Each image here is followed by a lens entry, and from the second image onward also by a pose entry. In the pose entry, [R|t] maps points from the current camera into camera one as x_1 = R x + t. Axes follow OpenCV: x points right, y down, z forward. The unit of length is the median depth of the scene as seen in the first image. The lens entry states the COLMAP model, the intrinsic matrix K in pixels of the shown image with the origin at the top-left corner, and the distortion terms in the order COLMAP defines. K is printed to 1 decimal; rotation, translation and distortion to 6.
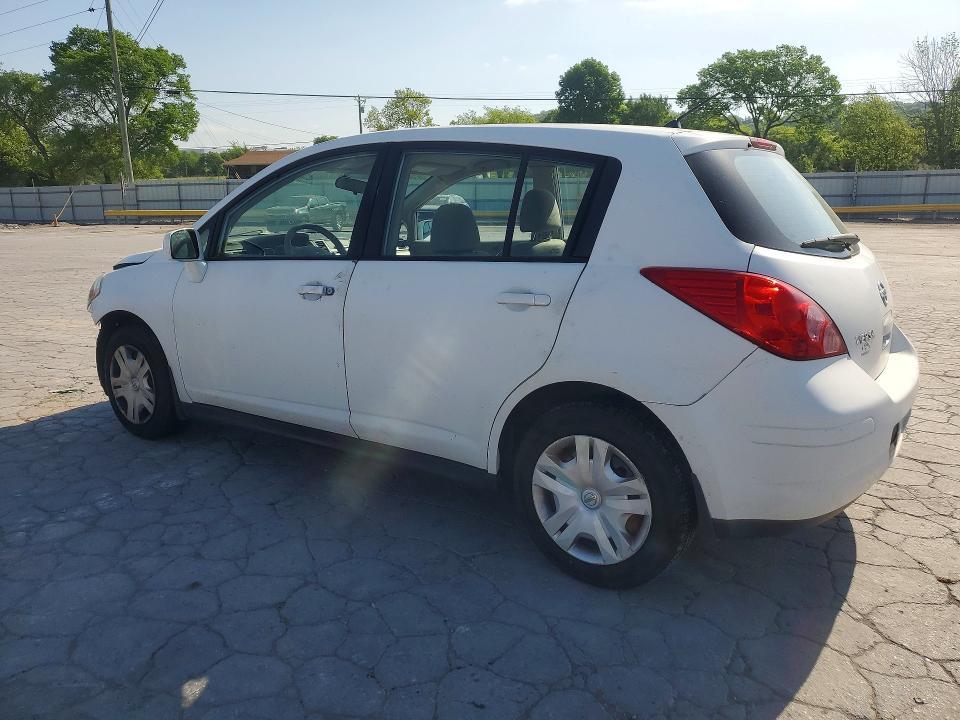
lens RADIAL K [[728.0, 0, 481.7], [0, 728.0, 357.4], [0, 0, 1]] dist [0.011278, -0.008767]
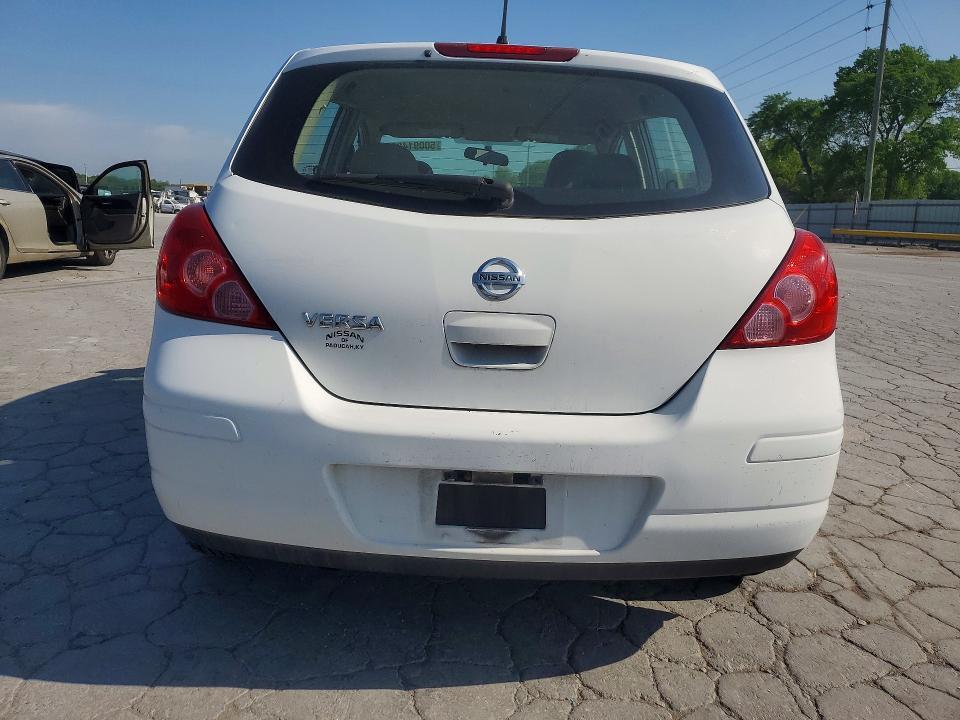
lens RADIAL K [[728.0, 0, 481.7], [0, 728.0, 357.4], [0, 0, 1]] dist [0.011278, -0.008767]
pose [[0.517762, 0.197472, -0.832423, 0.095157], [-0.218218, 0.971296, 0.094686, -0.014311], [0.827227, 0.132625, 0.545992, 0.054715]]
